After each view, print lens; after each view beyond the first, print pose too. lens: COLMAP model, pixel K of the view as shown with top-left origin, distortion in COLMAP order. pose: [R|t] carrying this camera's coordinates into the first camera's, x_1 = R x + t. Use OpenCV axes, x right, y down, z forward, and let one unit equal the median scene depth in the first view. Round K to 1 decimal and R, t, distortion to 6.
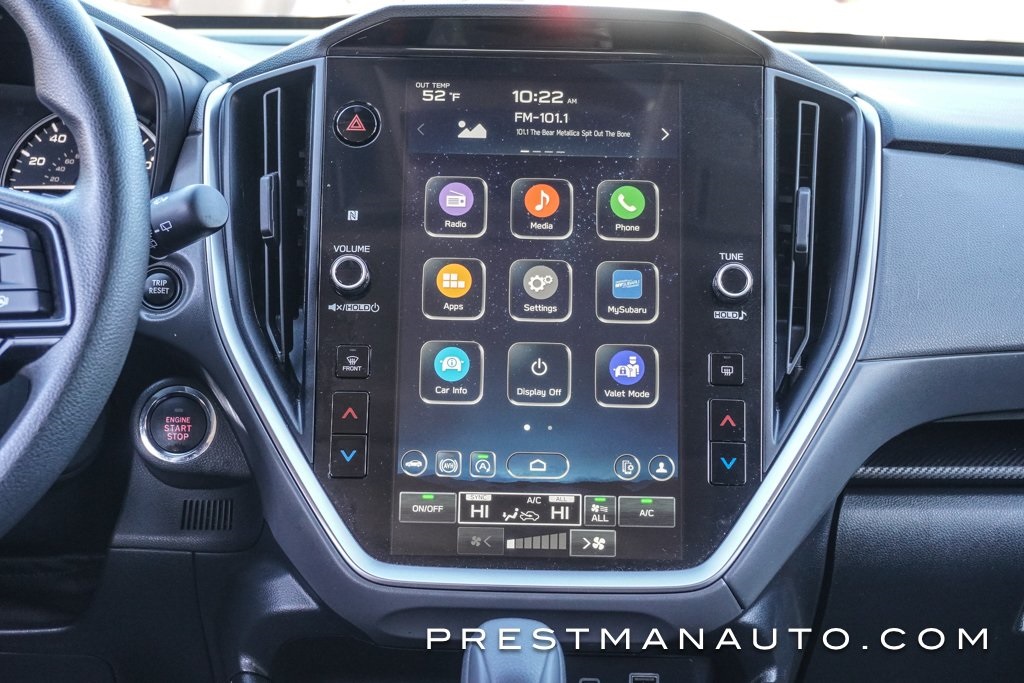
lens RADIAL K [[1868.9, 0, 512.0], [0, 1868.9, 341.5], [0, 0, 1]] dist [-0.002312, -0.038240]
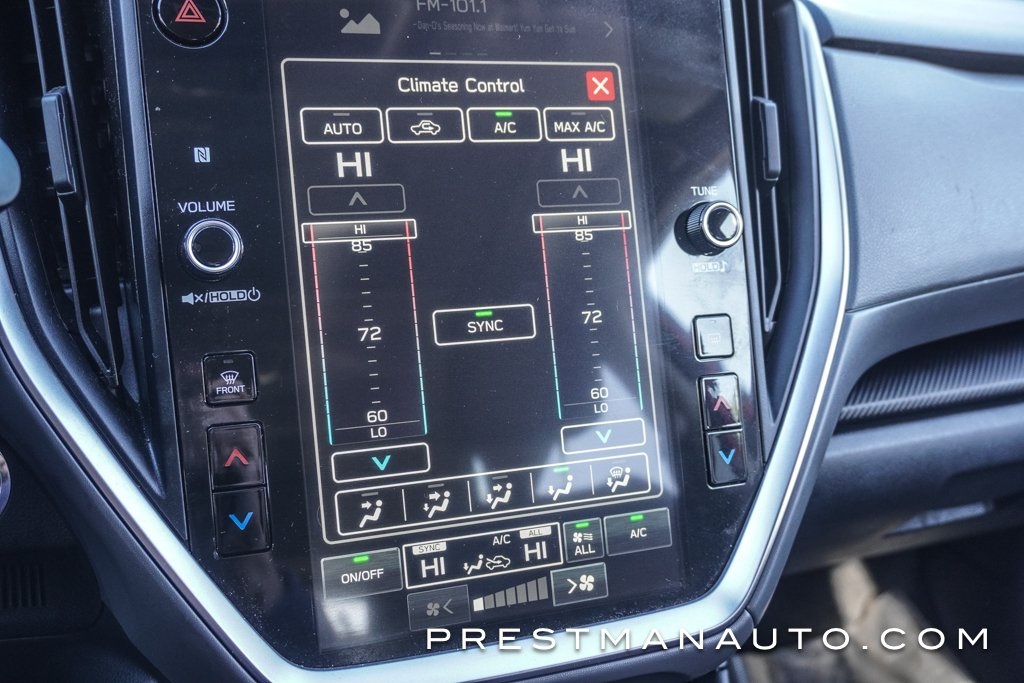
lens RADIAL K [[1100.5, 0, 512.0], [0, 1100.5, 341.5], [0, 0, 1]] dist [-0.004462, -0.009438]
pose [[0.929423, -0.097072, 0.356021, -0.132191], [0.034029, 0.983215, 0.179247, -0.070667], [-0.367445, -0.154481, 0.917126, 0.610504]]
